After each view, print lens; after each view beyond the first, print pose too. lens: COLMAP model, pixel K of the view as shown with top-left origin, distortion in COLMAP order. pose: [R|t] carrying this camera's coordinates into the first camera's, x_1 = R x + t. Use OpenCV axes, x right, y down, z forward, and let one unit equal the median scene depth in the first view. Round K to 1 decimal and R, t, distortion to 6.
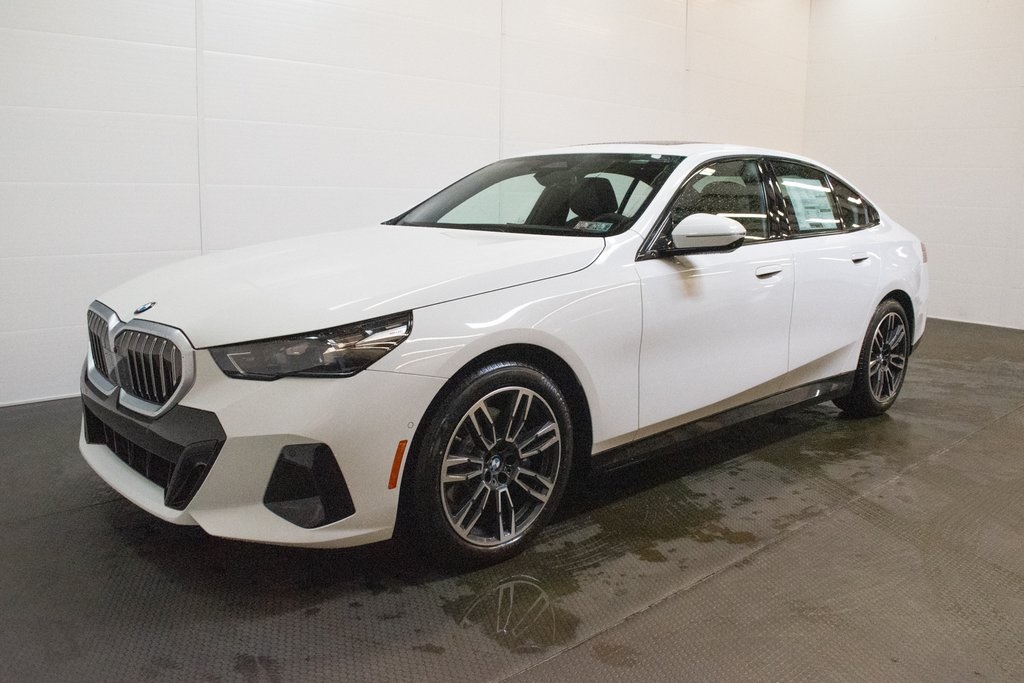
lens RADIAL K [[818.3, 0, 512.0], [0, 818.3, 341.5], [0, 0, 1]] dist [-0.079854, -0.001235]
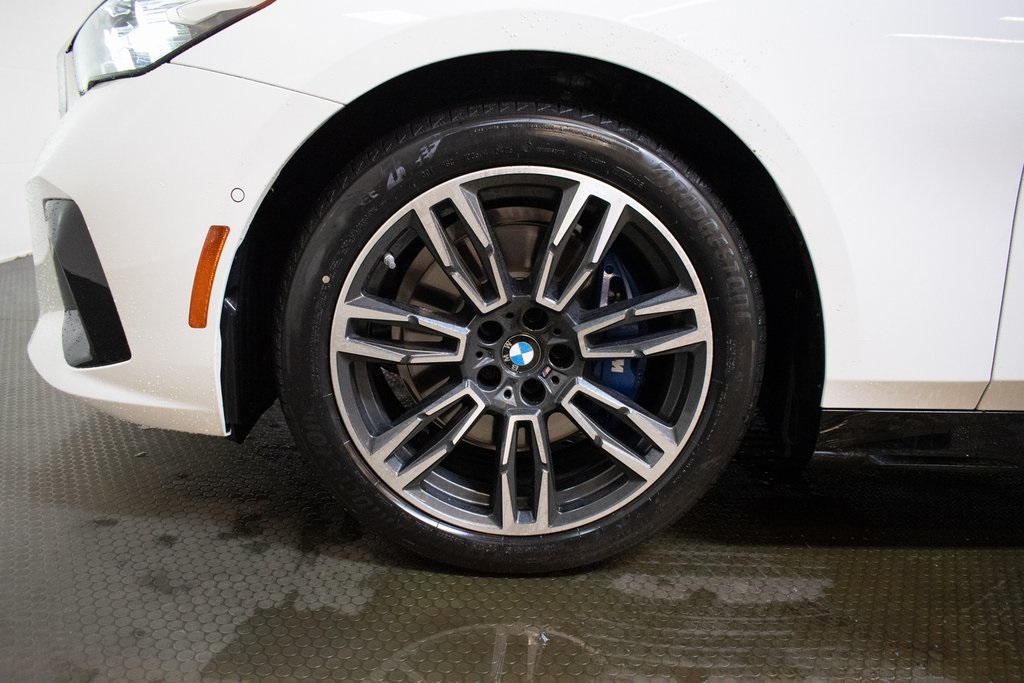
lens RADIAL K [[818.3, 0, 512.0], [0, 818.3, 341.5], [0, 0, 1]] dist [-0.079854, -0.001235]
pose [[0.752775, 0.187954, -0.630875, 0.245930], [-0.152776, 0.982087, 0.110294, 0.094980], [0.640304, 0.013356, 0.768006, 0.656134]]
